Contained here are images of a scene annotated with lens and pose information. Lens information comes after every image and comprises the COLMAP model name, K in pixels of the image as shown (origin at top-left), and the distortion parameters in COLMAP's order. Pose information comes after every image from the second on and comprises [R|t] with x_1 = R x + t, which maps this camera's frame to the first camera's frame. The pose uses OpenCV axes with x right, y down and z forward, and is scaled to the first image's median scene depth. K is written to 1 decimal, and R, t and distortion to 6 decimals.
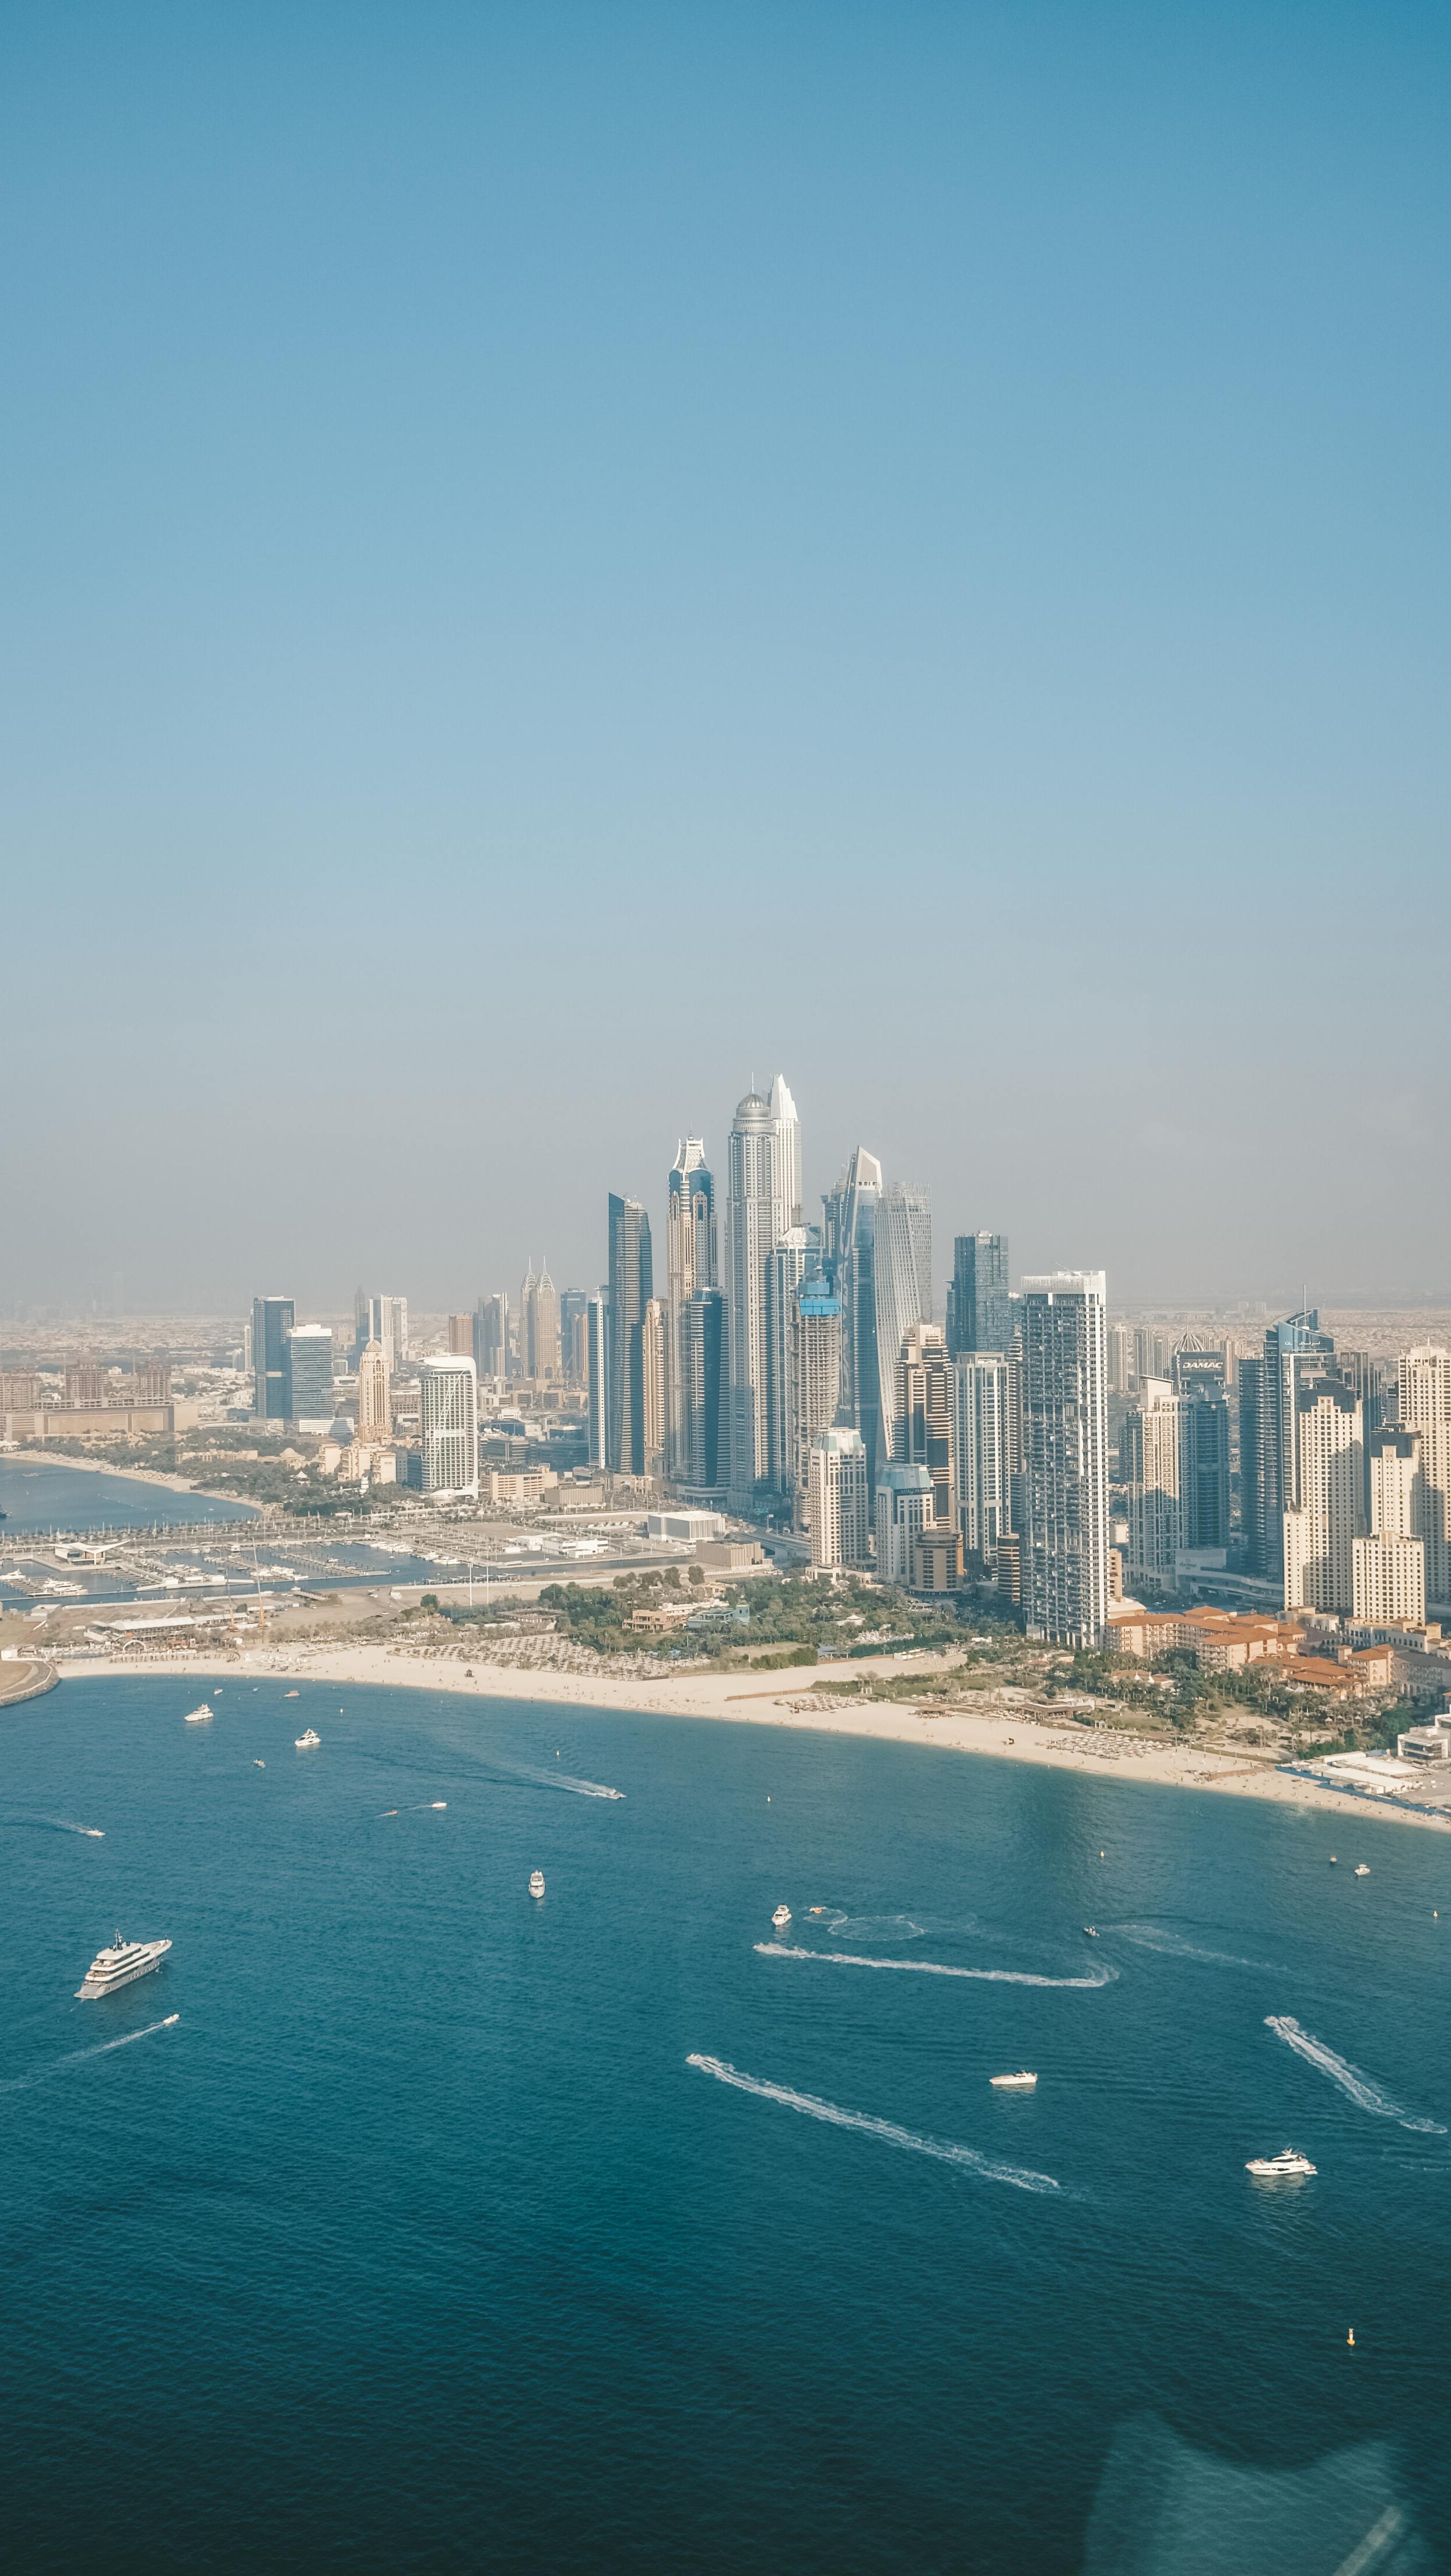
lens RADIAL K [[2708.1, 0, 724.3], [0, 2708.1, 1288.9], [0, 0, 1]] dist [-0.010161, 0.000000]
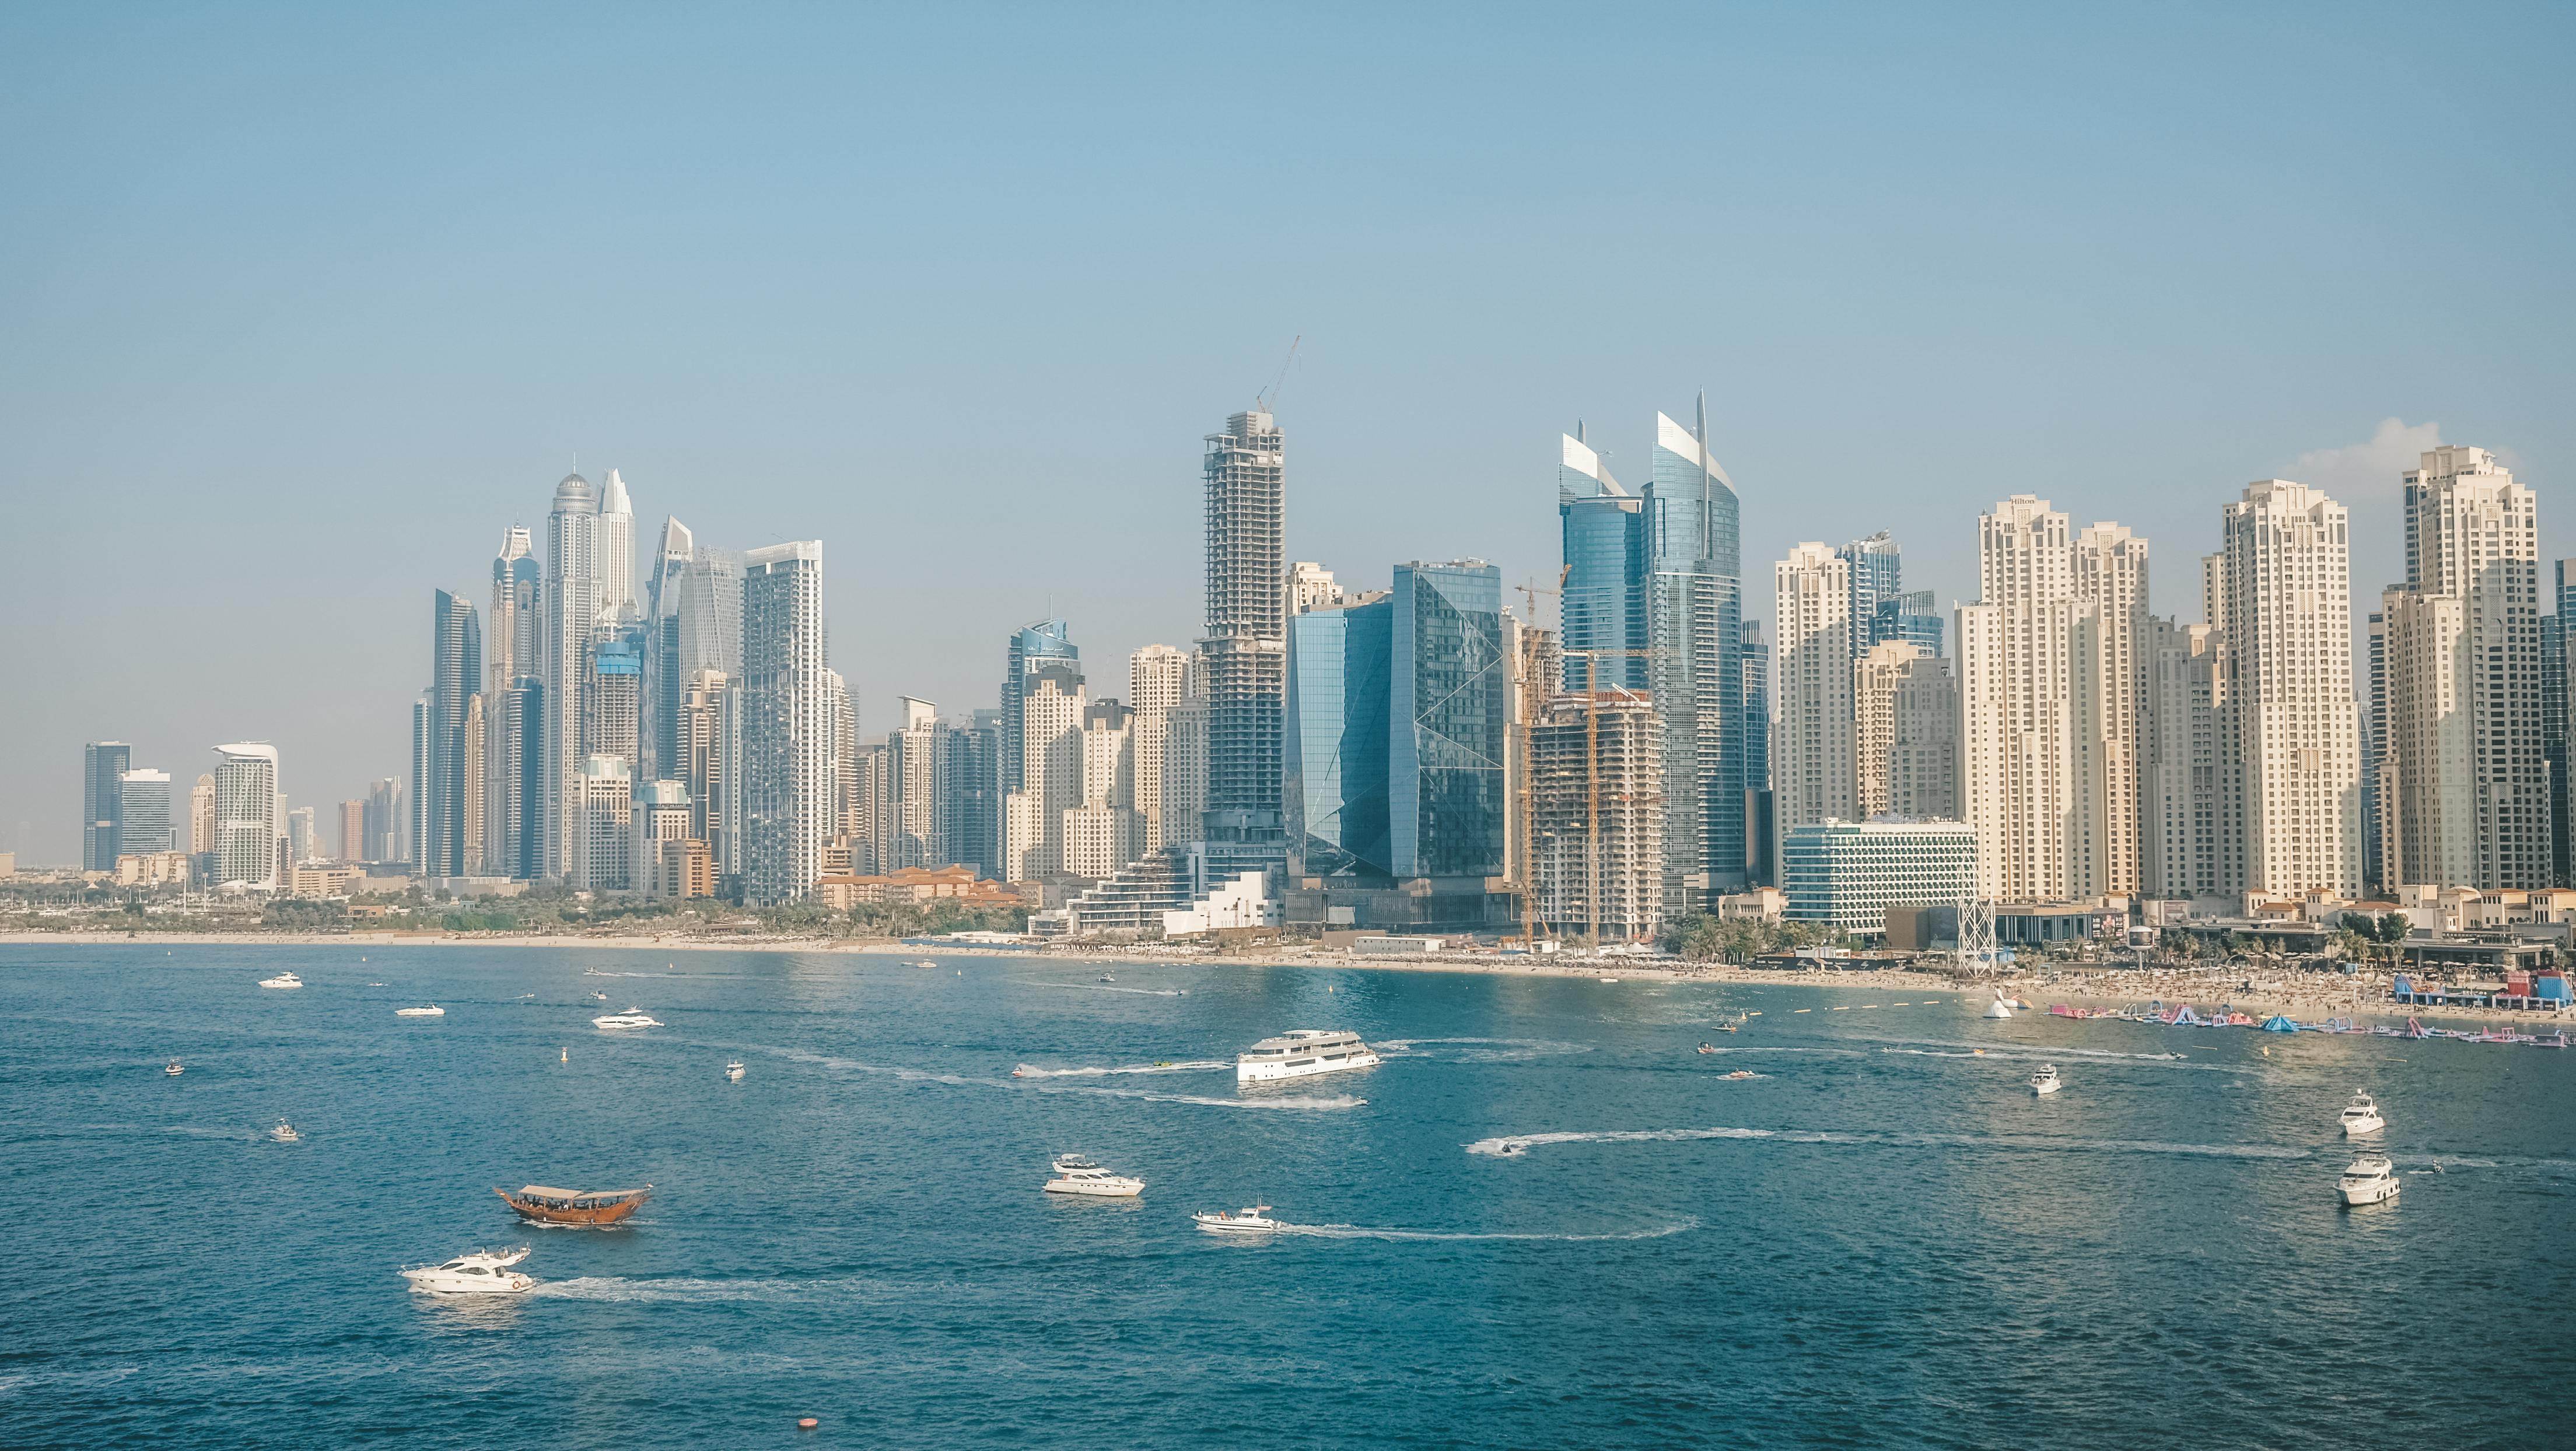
lens RADIAL K [[2745.2, 0, 1288.1], [0, 2745.2, 725.1], [0, 0, 1]] dist [0.007252, 0.000000]
pose [[0.979852, 0.019473, 0.198772, 0.069315], [-0.007812, 0.998211, -0.059284, 0.077617], [-0.199571, 0.056537, 0.978251, -0.021578]]
